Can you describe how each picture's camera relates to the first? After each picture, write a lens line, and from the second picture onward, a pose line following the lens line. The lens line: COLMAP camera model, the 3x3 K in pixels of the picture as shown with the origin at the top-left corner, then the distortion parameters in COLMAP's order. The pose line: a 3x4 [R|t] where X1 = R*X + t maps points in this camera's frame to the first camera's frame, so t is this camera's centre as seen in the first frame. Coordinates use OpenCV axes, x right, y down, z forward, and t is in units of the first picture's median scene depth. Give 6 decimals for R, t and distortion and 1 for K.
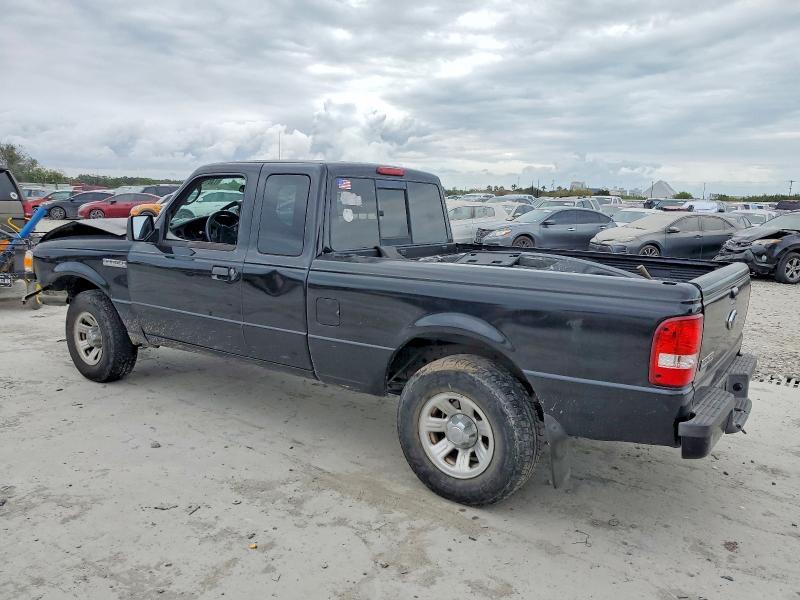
lens RADIAL K [[673.6, 0, 400.0], [0, 673.6, 300.0], [0, 0, 1]] dist [0.010525, 0.003063]
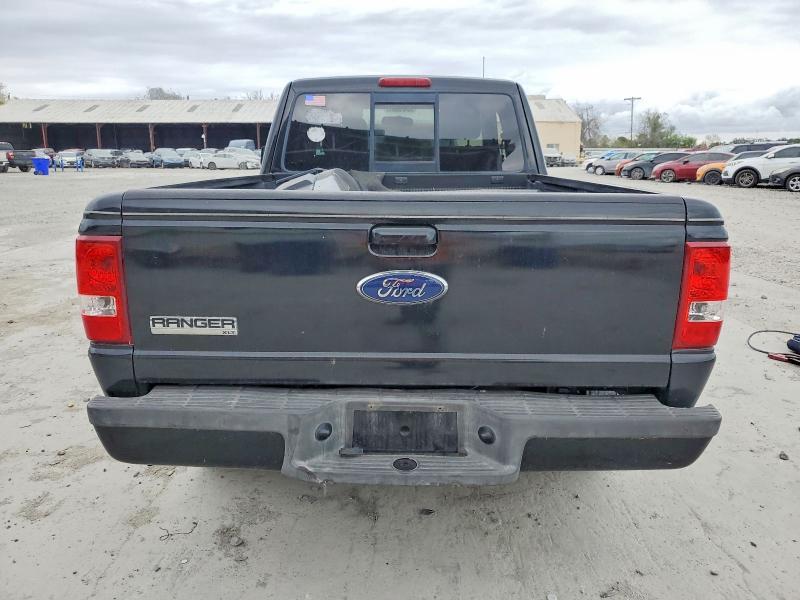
lens RADIAL K [[651.1, 0, 400.0], [0, 651.1, 300.0], [0, 0, 1]] dist [0.000010, 0.008741]
pose [[0.533092, 0.147163, -0.833160, 0.175845], [-0.106874, 0.988581, 0.106233, -0.002139], [0.839280, 0.032411, 0.542733, 0.143324]]
